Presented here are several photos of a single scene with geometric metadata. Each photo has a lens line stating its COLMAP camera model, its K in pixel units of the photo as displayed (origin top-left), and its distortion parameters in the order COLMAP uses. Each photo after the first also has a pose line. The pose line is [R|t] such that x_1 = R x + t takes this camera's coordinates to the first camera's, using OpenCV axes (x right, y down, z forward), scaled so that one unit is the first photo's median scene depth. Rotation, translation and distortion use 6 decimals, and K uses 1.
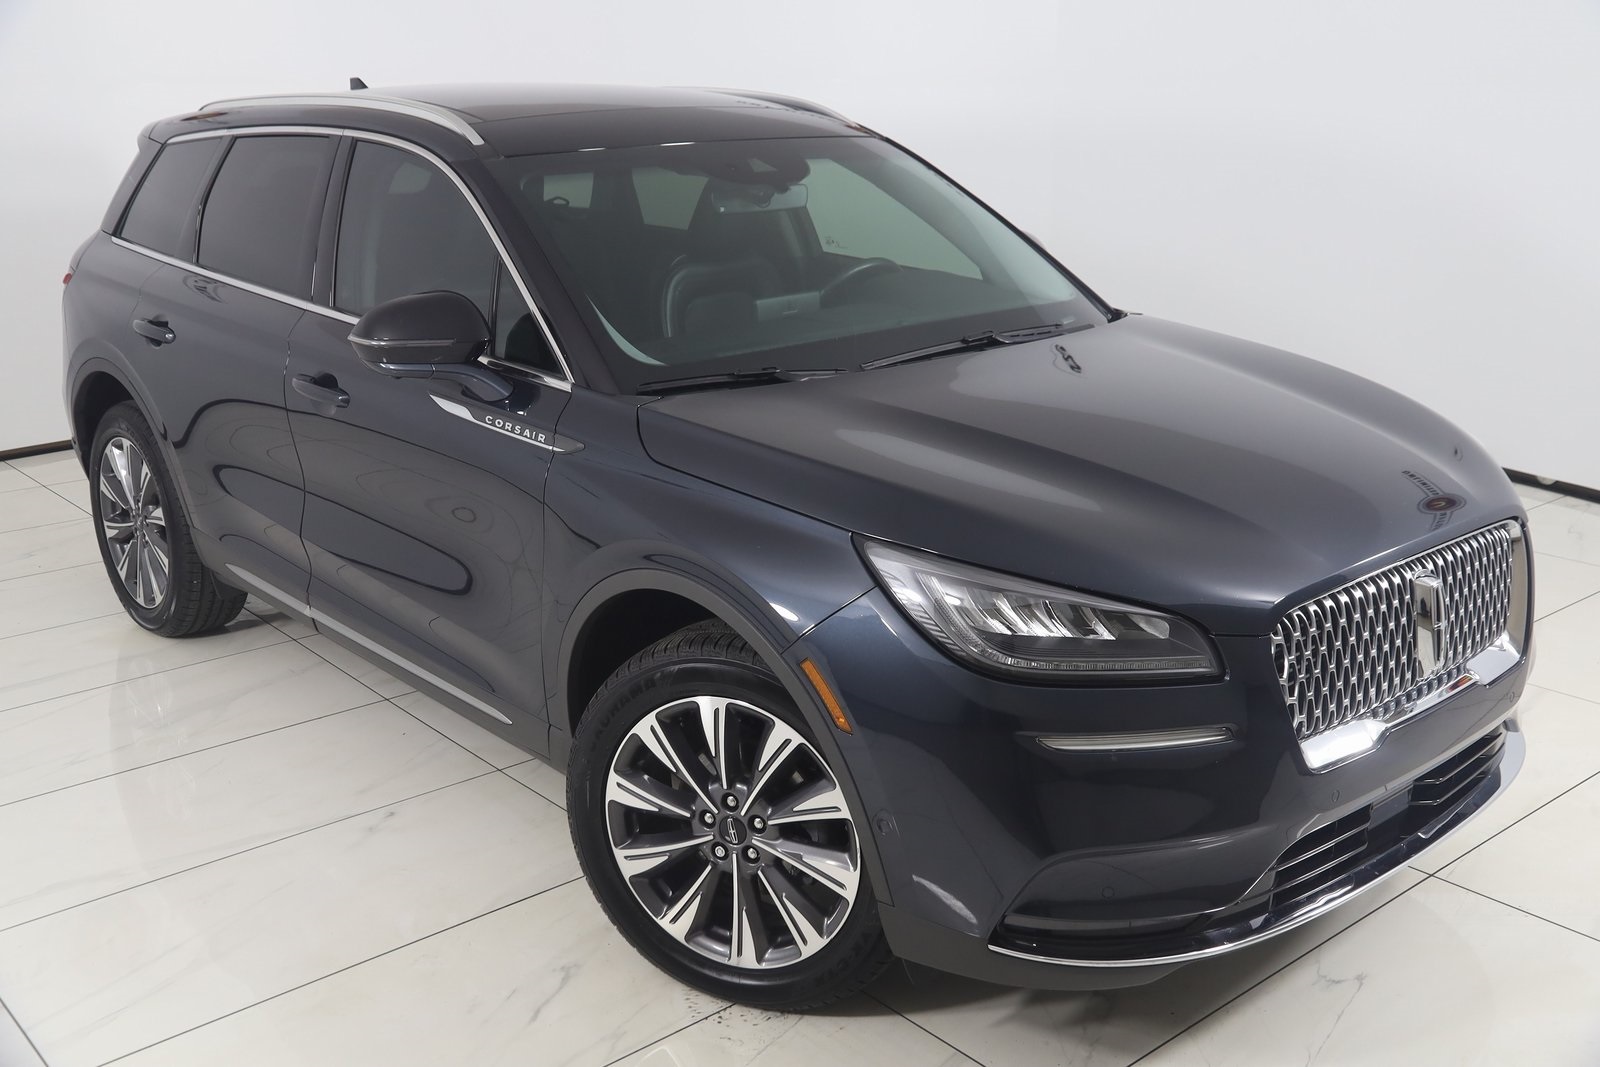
lens RADIAL K [[1643.8, 0, 800.0], [0, 1643.8, 533.5], [0, 0, 1]] dist [0.021188, 0.019344]
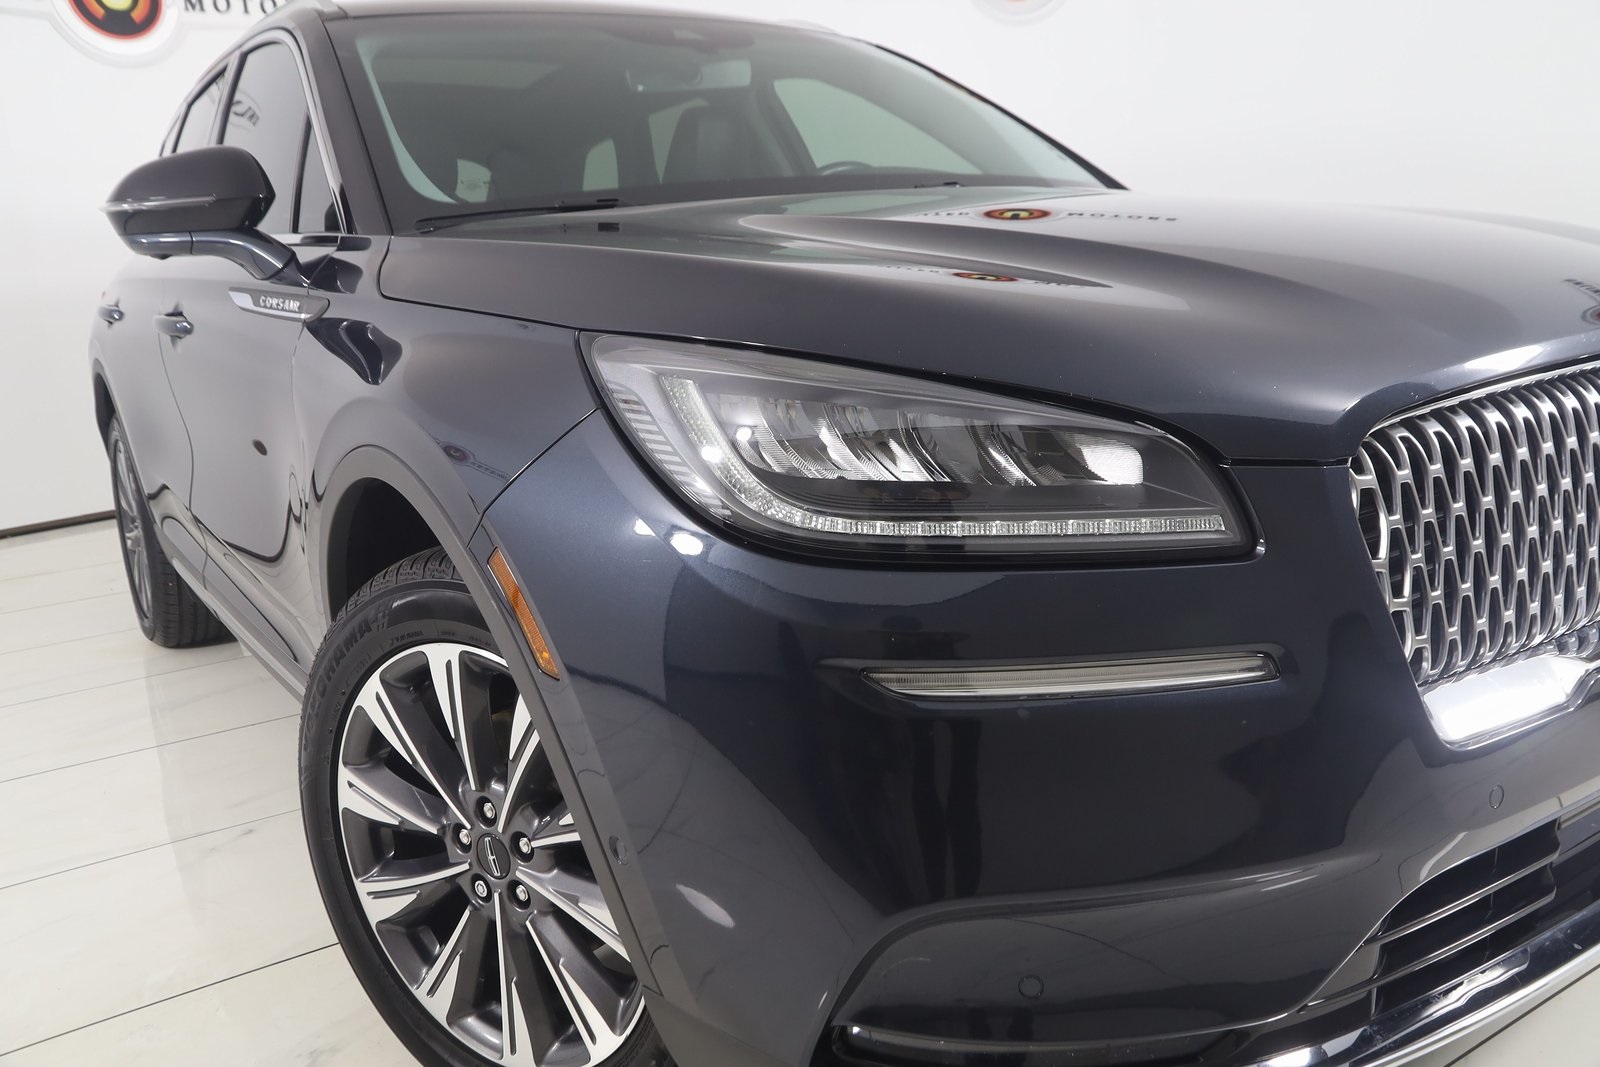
lens RADIAL K [[1303.2, 0, 800.0], [0, 1303.2, 533.5], [0, 0, 1]] dist [-0.083454, 0.154972]
pose [[0.990101, -0.023849, -0.138318, 0.146845], [0.014392, 0.997515, -0.068970, 0.089293], [0.139619, 0.066297, 0.987983, 0.497322]]
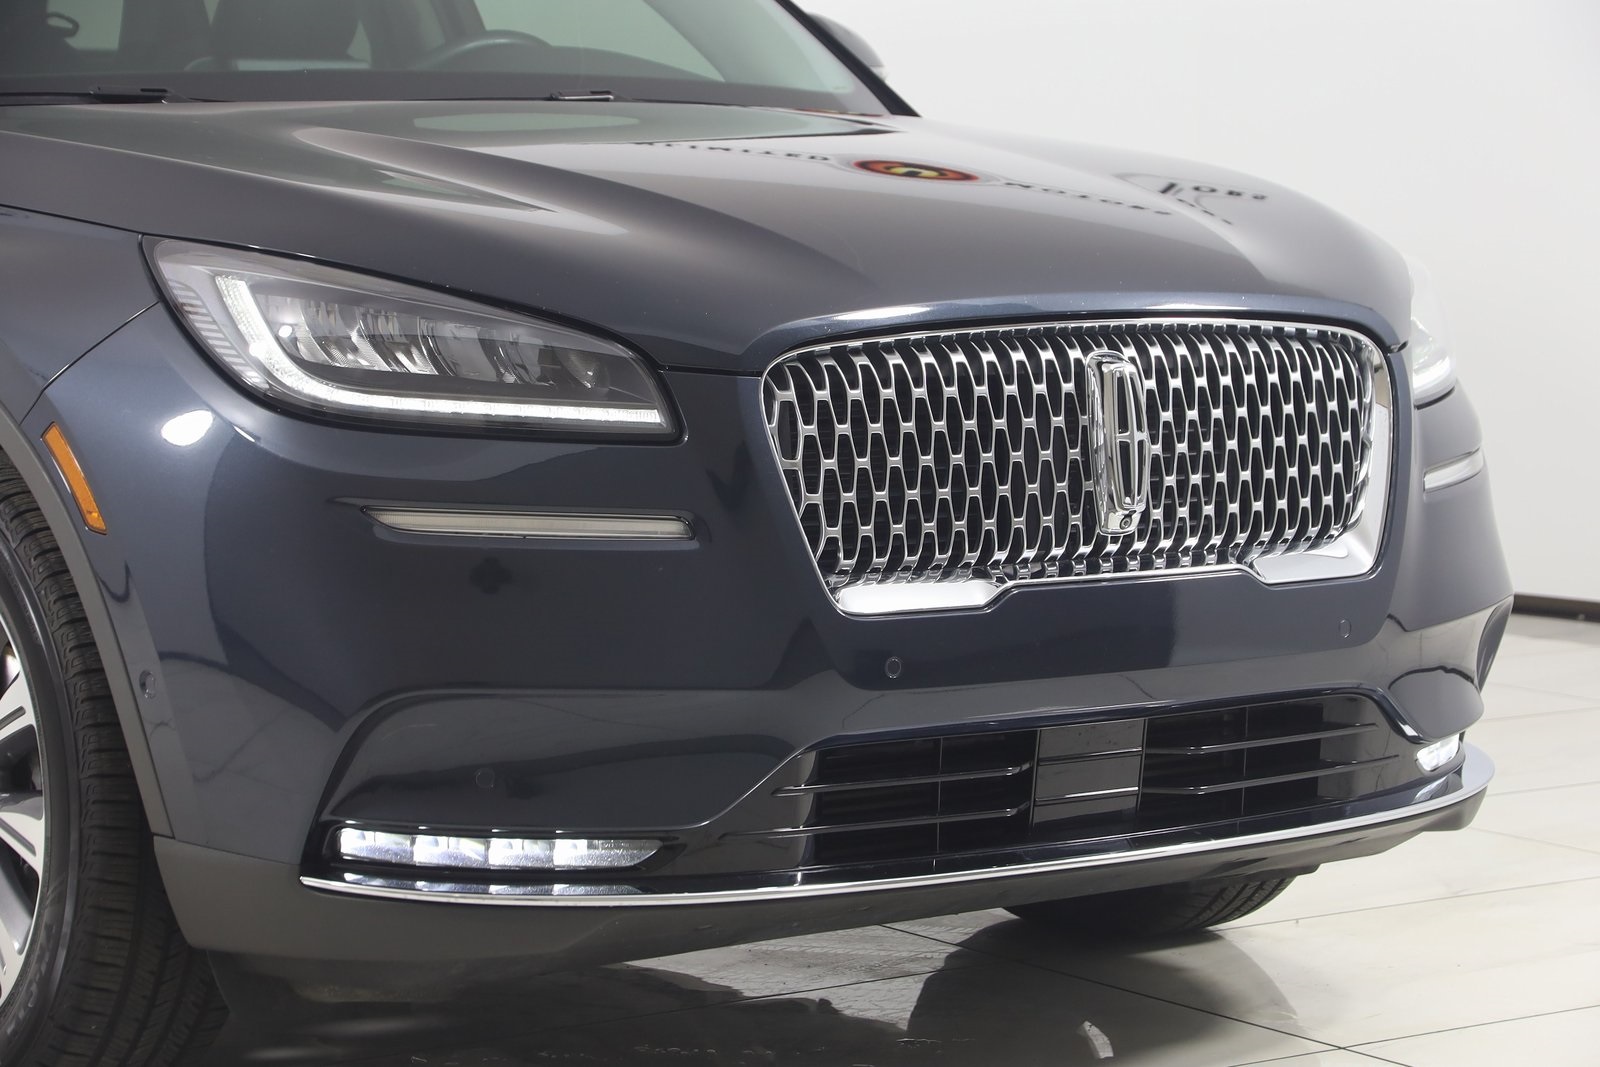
lens RADIAL K [[4123.2, 0, 800.0], [0, 4123.2, 533.5], [0, 0, 1]] dist [0.205848, 1.173229]
pose [[0.996613, 0.025741, -0.078102, 0.355260], [-0.039614, 0.982564, -0.181658, 0.338795], [0.072064, 0.184136, 0.980255, -0.443676]]
